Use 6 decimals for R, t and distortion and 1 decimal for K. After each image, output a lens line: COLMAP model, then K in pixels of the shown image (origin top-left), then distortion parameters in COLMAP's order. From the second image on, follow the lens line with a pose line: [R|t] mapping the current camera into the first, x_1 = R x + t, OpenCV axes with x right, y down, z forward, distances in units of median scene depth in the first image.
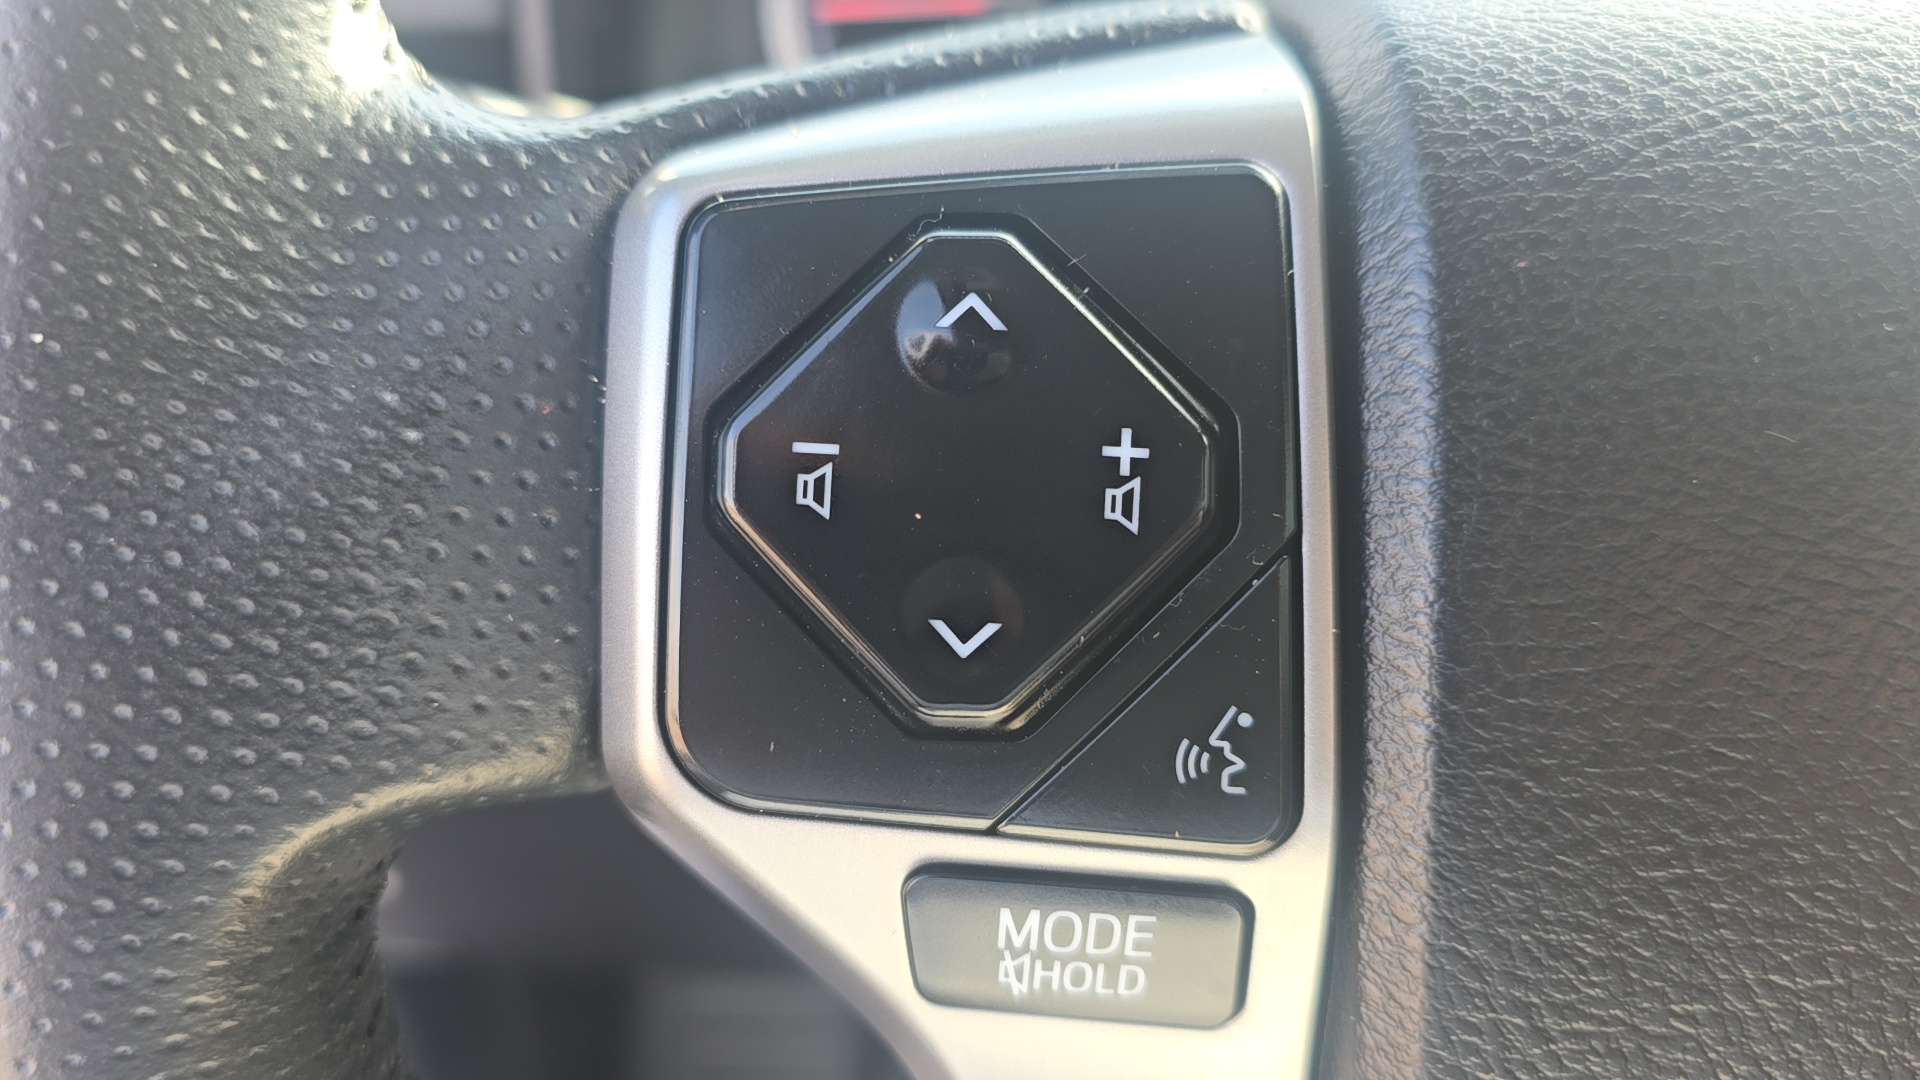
lens RADIAL K [[1615.2, 0, 960.0], [0, 1615.2, 540.0], [0, 0, 1]] dist [0.000211, 0.015608]
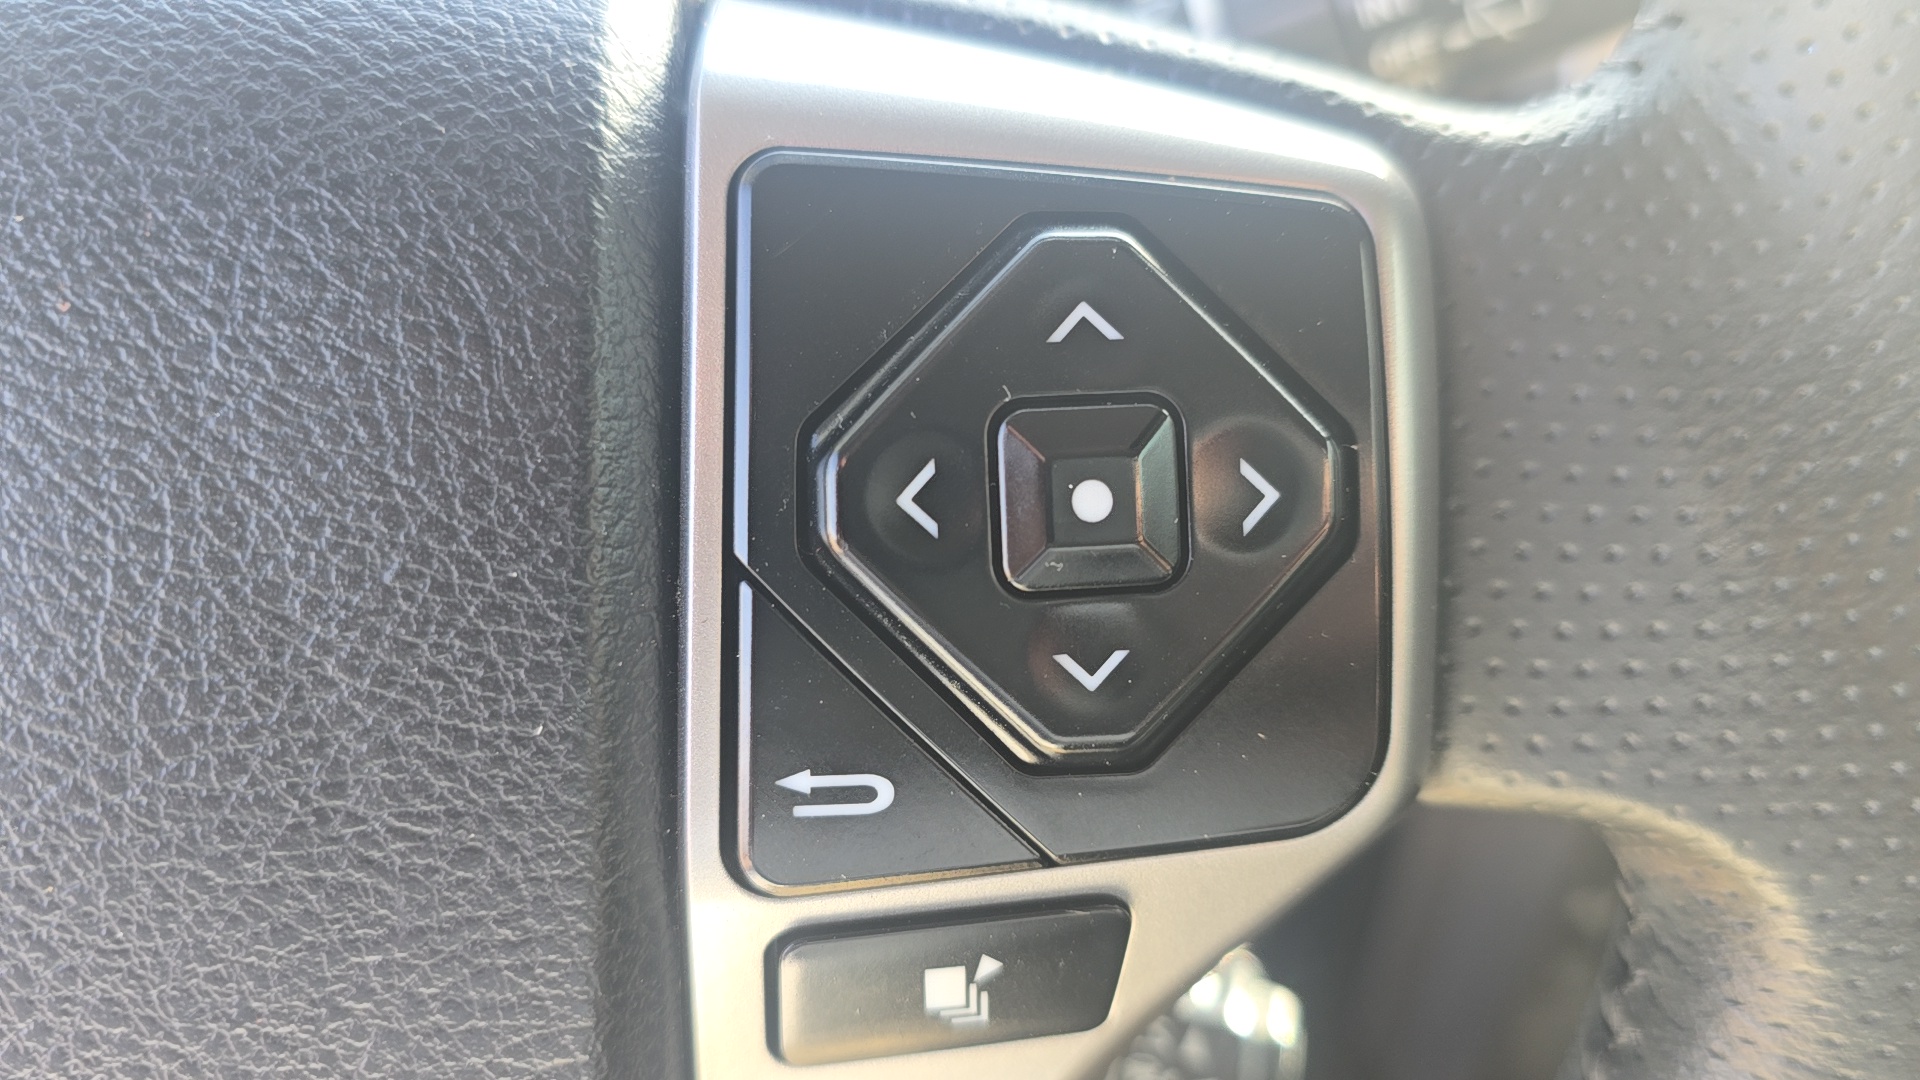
lens RADIAL K [[1615.2, 0, 960.0], [0, 1615.2, 540.0], [0, 0, 1]] dist [0.000211, 0.015608]
pose [[0.996663, -0.065307, -0.048974, 0.830267], [0.069364, 0.993851, 0.086311, -0.086793], [0.043036, -0.089420, 0.995064, 0.120452]]
